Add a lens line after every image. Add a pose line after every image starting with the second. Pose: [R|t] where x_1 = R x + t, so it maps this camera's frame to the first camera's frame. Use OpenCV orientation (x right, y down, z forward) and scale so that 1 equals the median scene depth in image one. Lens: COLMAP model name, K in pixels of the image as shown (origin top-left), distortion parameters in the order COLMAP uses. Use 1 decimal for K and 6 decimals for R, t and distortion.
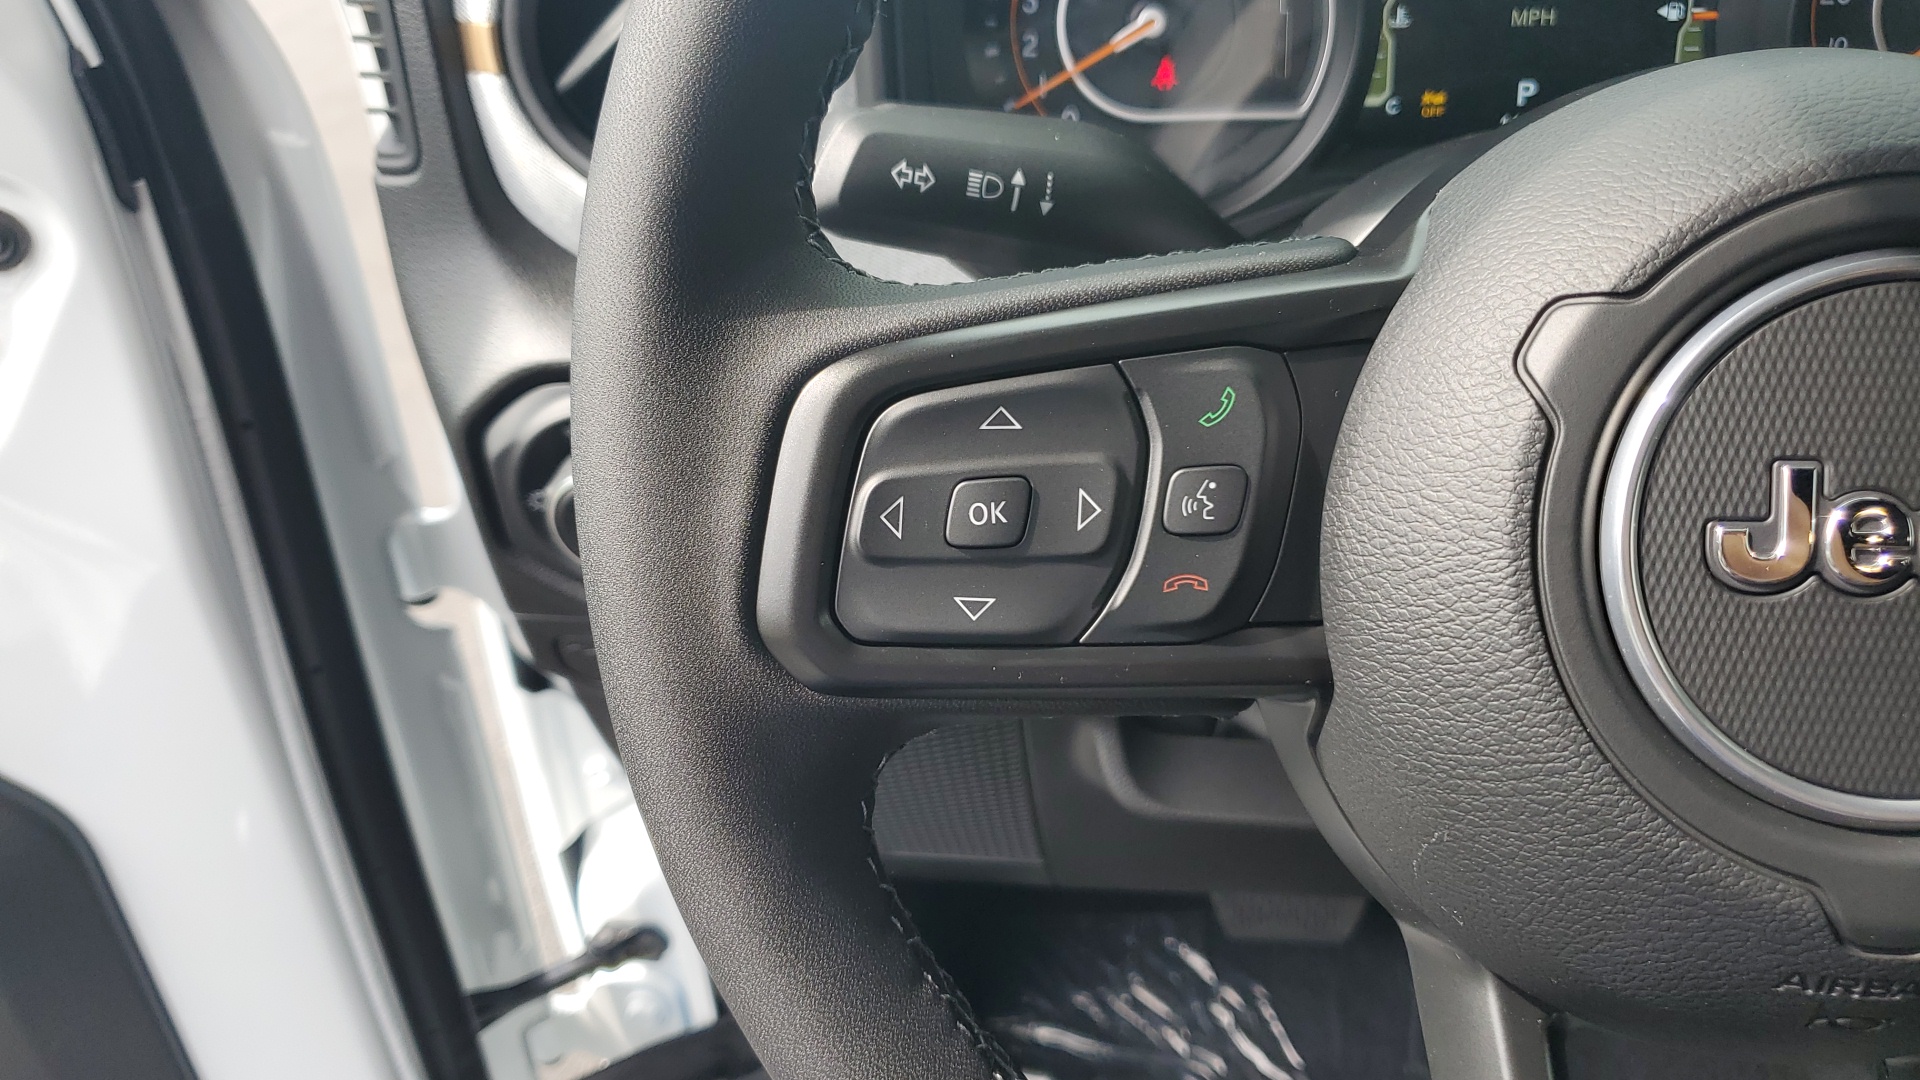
lens RADIAL K [[1539.7, 0, 968.0], [0, 1539.7, 547.2], [0, 0, 1]] dist [0.041871, -0.043277]
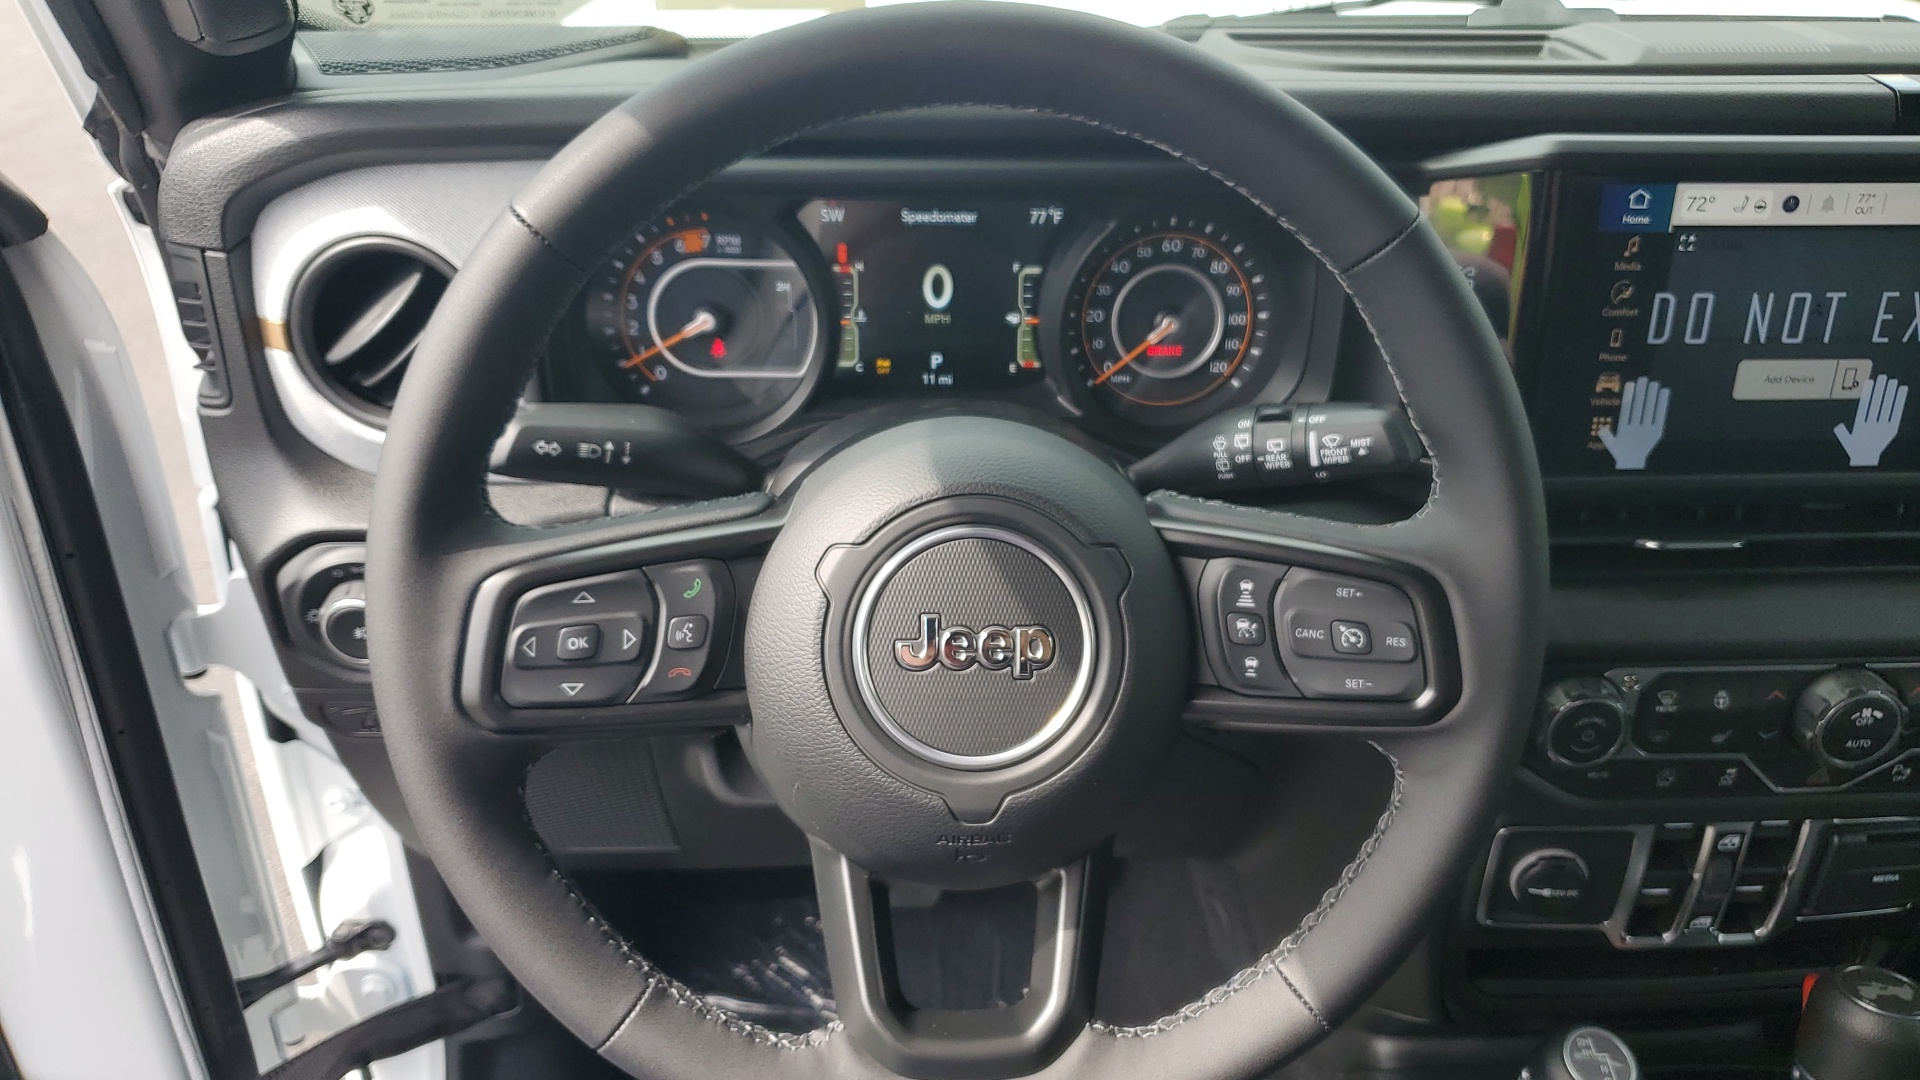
lens RADIAL K [[1539.7, 0, 972.6], [0, 1539.7, 555.8], [0, 0, 1]] dist [0.041871, -0.043277]
pose [[0.983205, -0.018204, 0.181594, 0.111585], [0.020736, 0.999712, -0.012054, -0.072112], [-0.181322, 0.015617, 0.983300, -0.797960]]
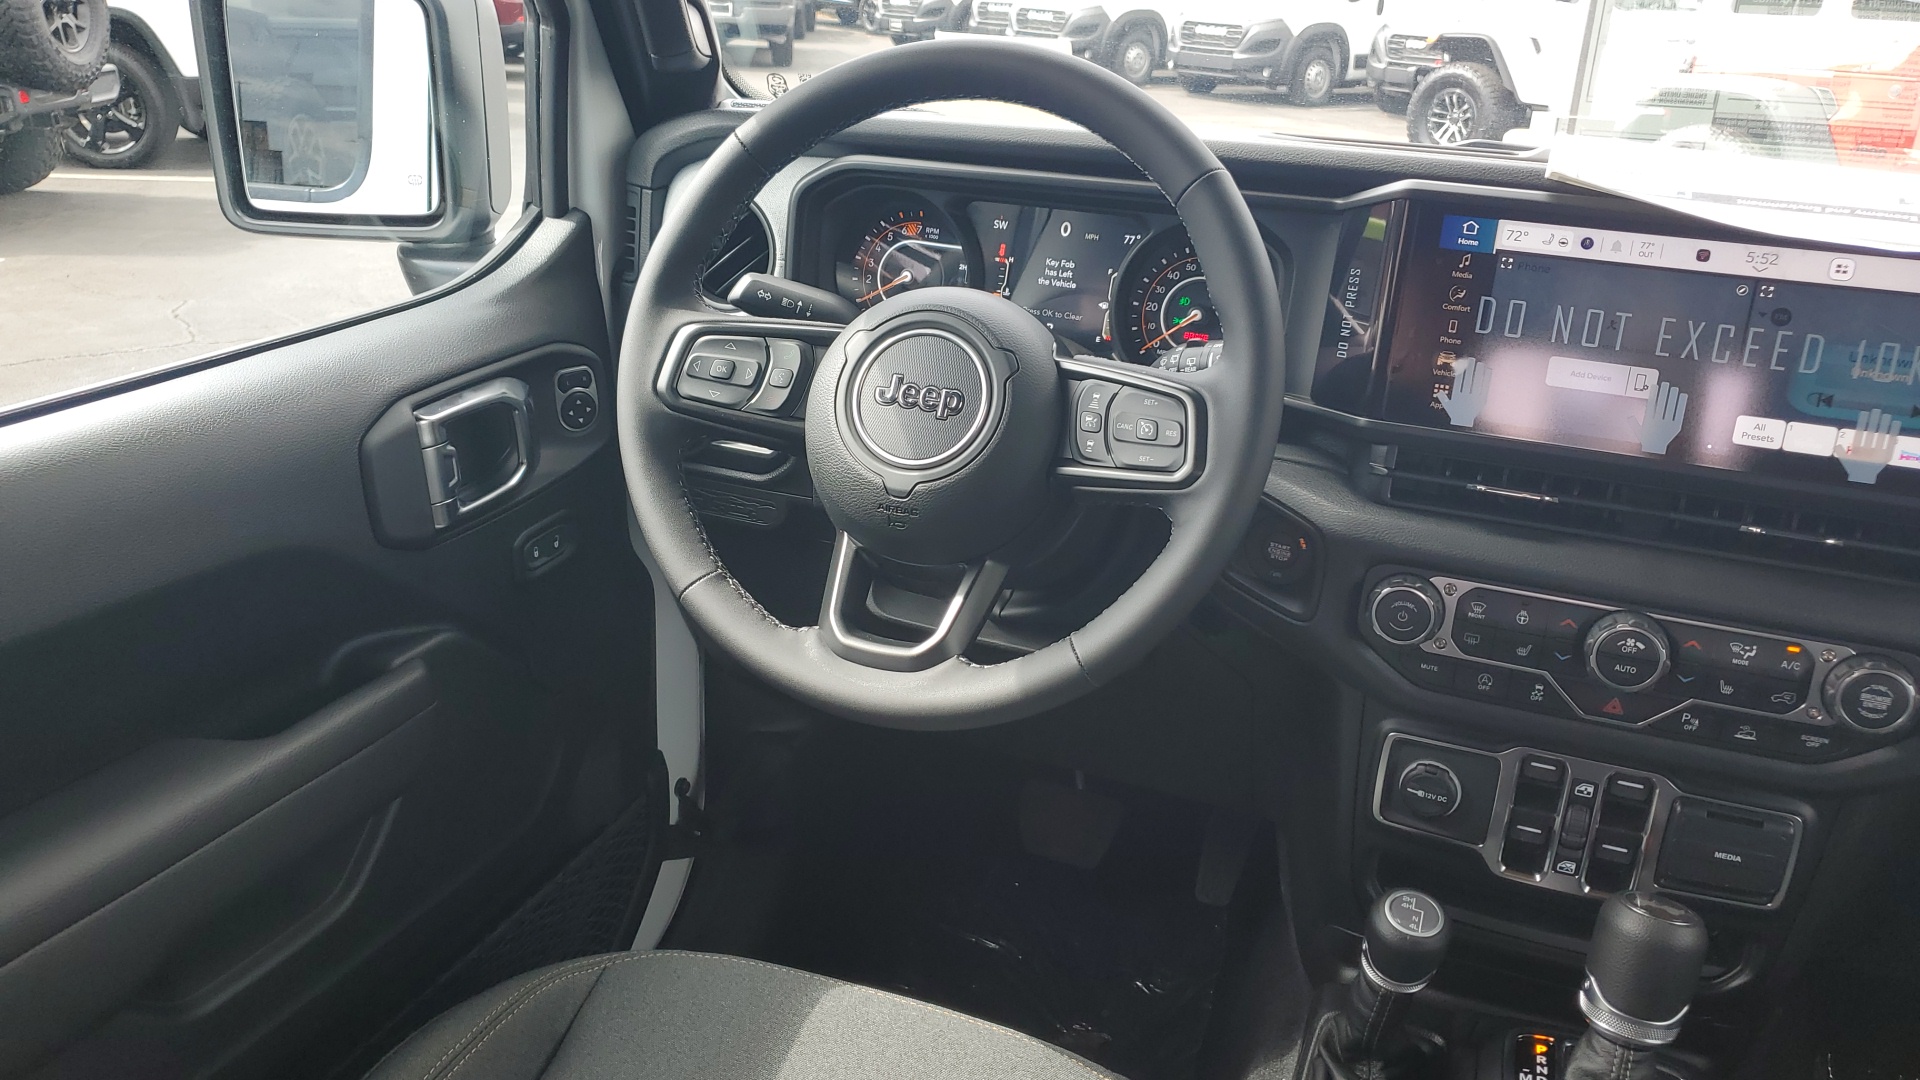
lens RADIAL K [[1539.7, 0, 944.6], [0, 1539.7, 548.9], [0, 0, 1]] dist [0.041871, -0.043277]
pose [[0.958344, 0.193822, -0.209784, 0.962470], [-0.230563, 0.958498, -0.167696, 0.619949], [0.168574, 0.209078, 0.963260, -1.655843]]
